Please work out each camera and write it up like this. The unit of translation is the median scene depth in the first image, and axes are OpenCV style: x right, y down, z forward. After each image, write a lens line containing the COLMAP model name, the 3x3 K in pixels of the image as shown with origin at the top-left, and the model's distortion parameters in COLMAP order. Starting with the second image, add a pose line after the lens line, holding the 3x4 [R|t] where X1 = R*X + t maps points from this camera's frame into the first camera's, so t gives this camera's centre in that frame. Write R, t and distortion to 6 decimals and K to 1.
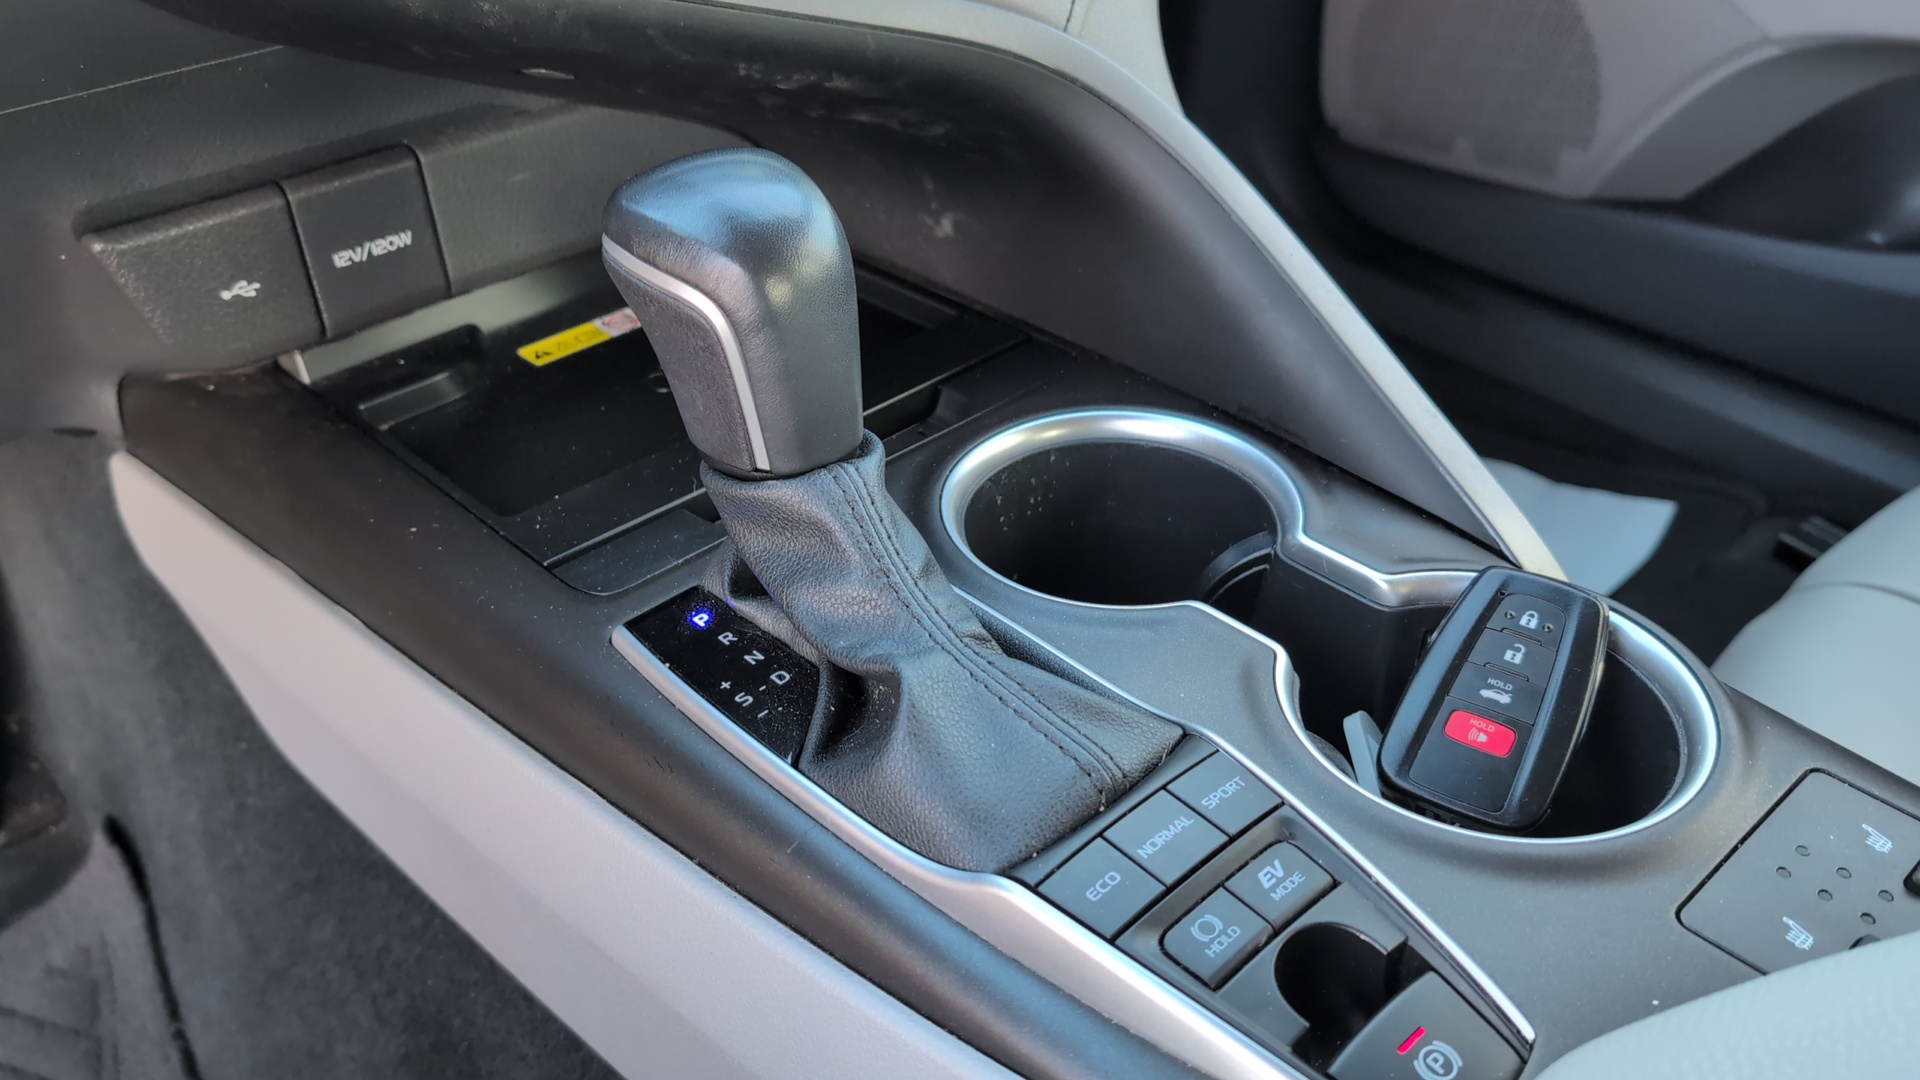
lens RADIAL K [[1683.5, 0, 954.7], [0, 1683.5, 550.5], [0, 0, 1]] dist [0.043854, -0.013138]
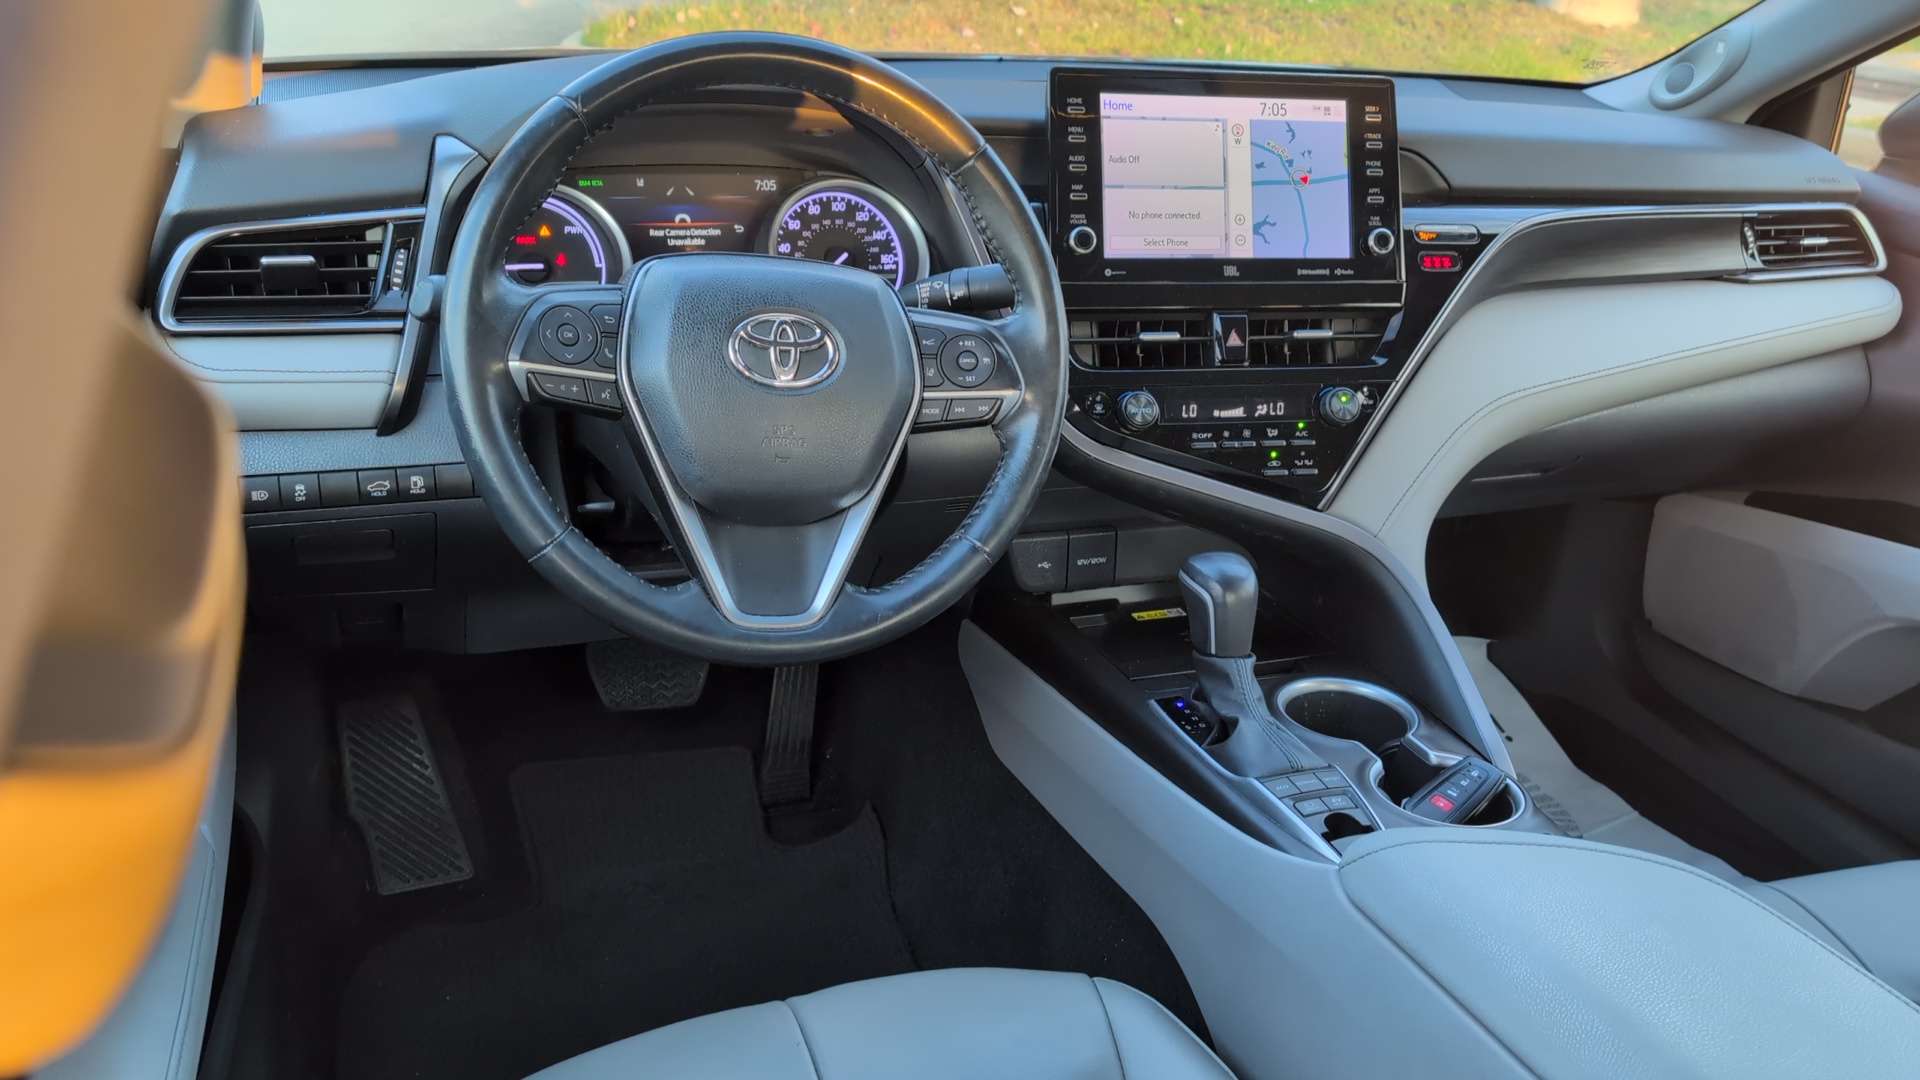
lens RADIAL K [[1683.5, 0, 954.7], [0, 1683.5, 550.5], [0, 0, 1]] dist [0.043854, -0.013138]
pose [[0.926897, 0.199716, -0.317767, 0.328815], [-0.266311, 0.946570, -0.181888, 0.388555], [0.264463, 0.253217, 0.930559, -1.712224]]
